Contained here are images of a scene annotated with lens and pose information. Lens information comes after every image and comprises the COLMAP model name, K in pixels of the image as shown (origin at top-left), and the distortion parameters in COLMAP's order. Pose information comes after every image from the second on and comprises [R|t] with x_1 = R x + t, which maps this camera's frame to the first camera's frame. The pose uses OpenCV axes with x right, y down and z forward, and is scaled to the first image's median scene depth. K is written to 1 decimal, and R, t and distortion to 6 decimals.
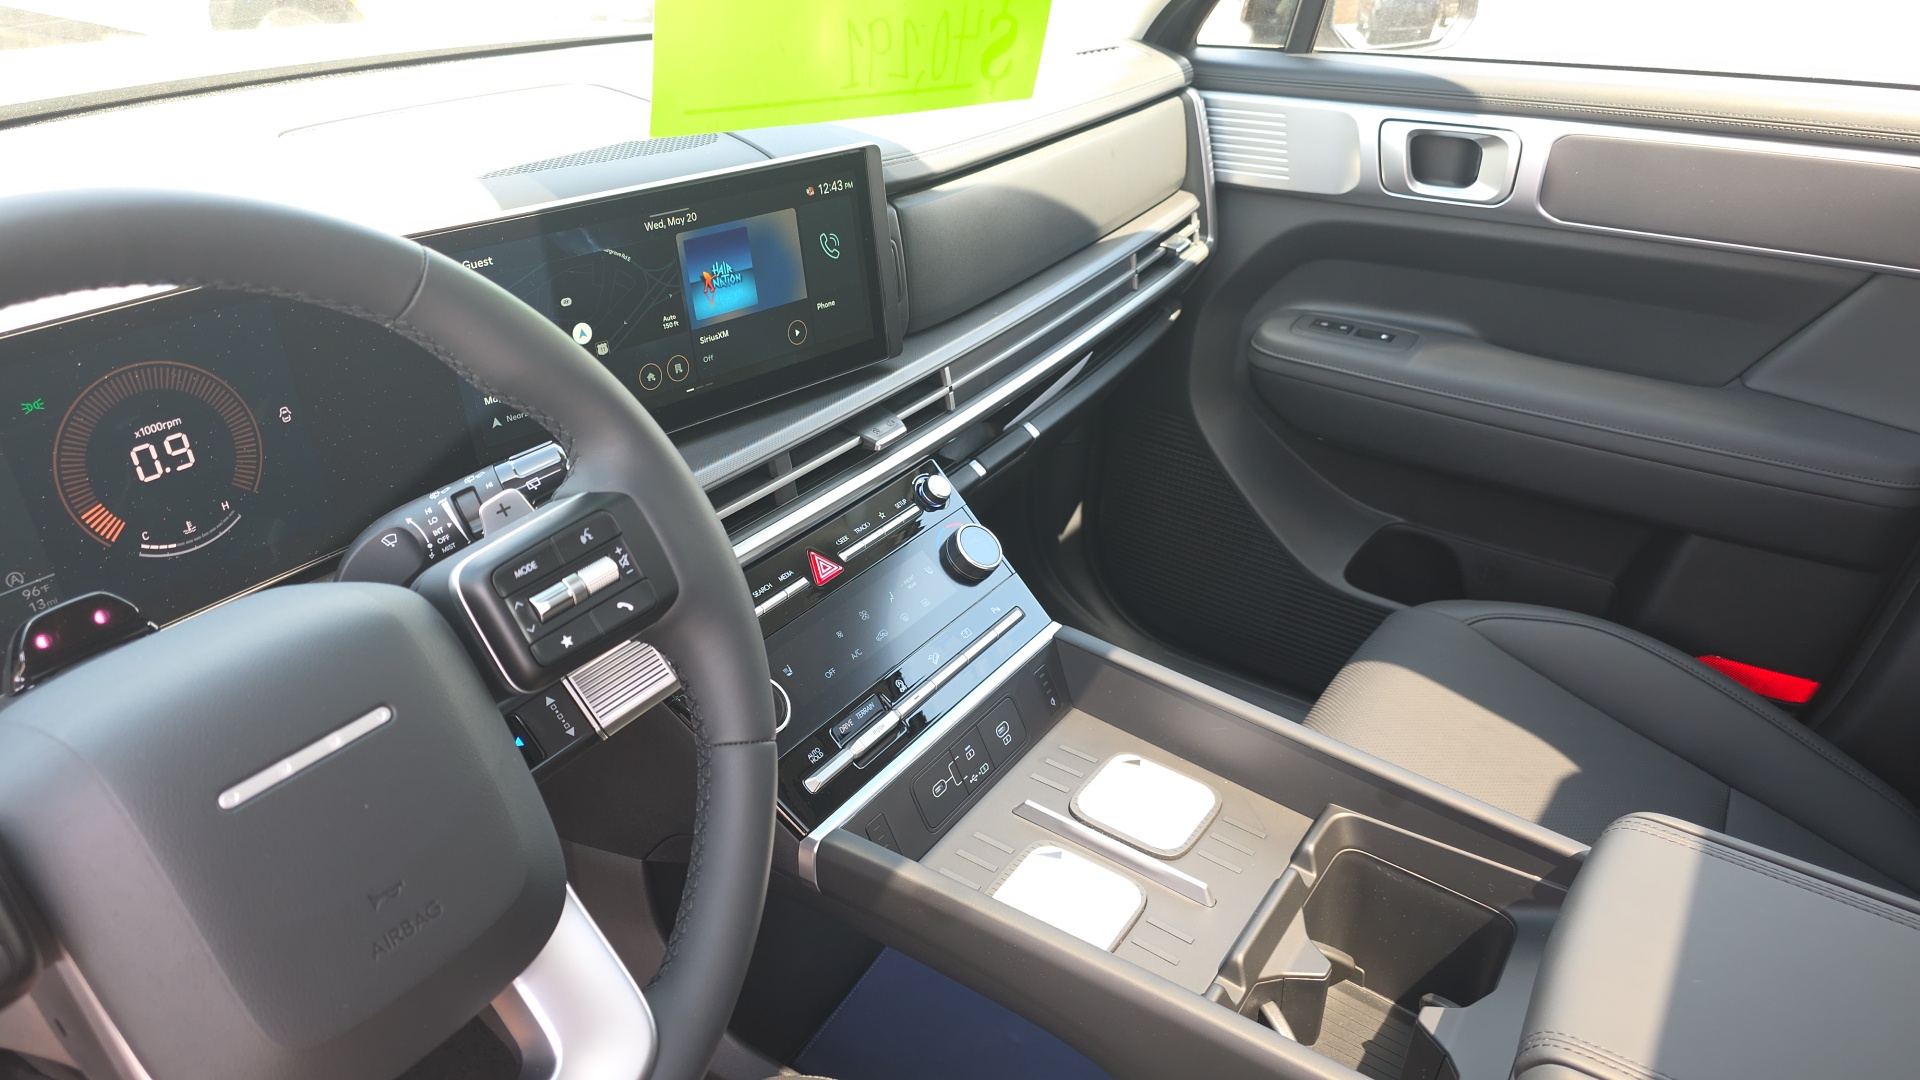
lens RADIAL K [[1288.6, 0, 956.1], [0, 1288.6, 545.9], [0, 0, 1]] dist [0.036443, -0.044347]
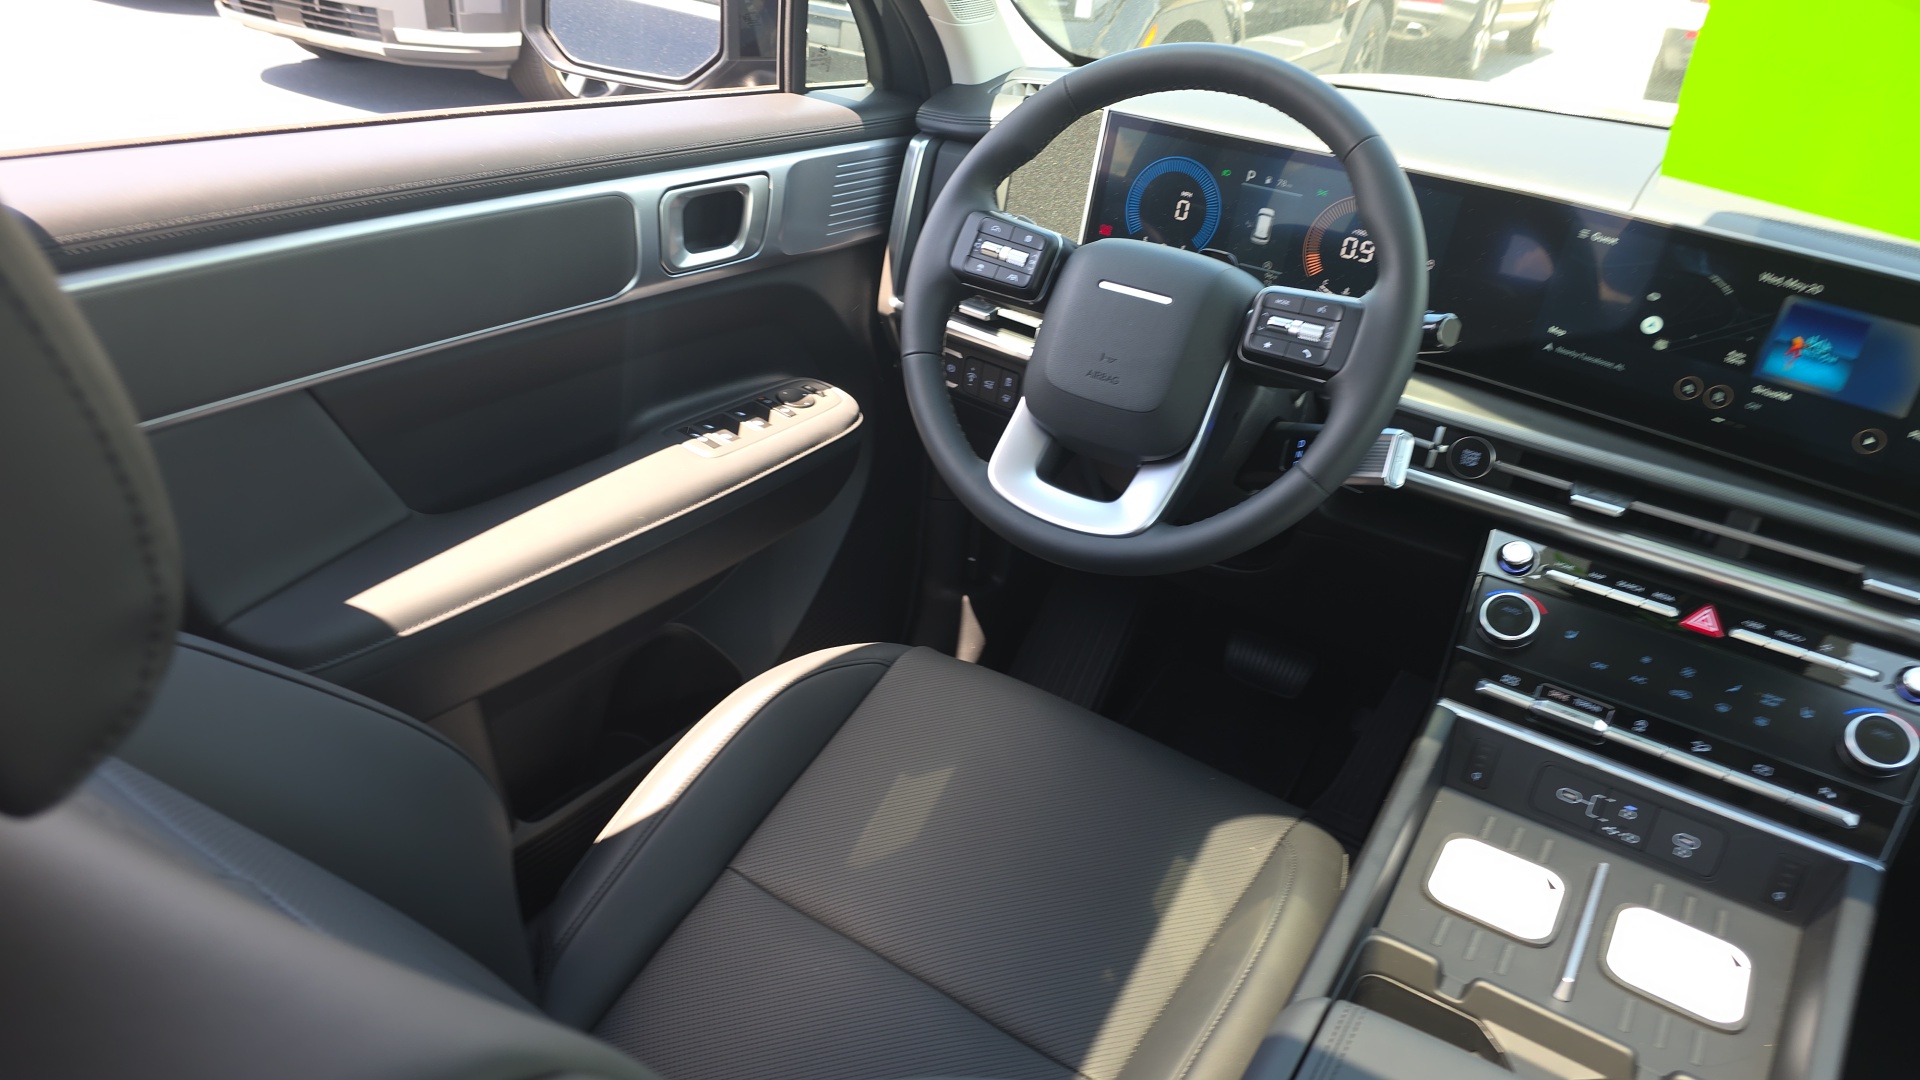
lens RADIAL K [[1298.9, 0, 959.5], [0, 1298.9, 571.0], [0, 0, 1]] dist [0.039074, -0.035424]
pose [[0.023651, 0.477205, -0.878473, 0.827185], [-0.555952, 0.736591, 0.385164, -0.089867], [0.830878, 0.479280, 0.282725, 0.155920]]
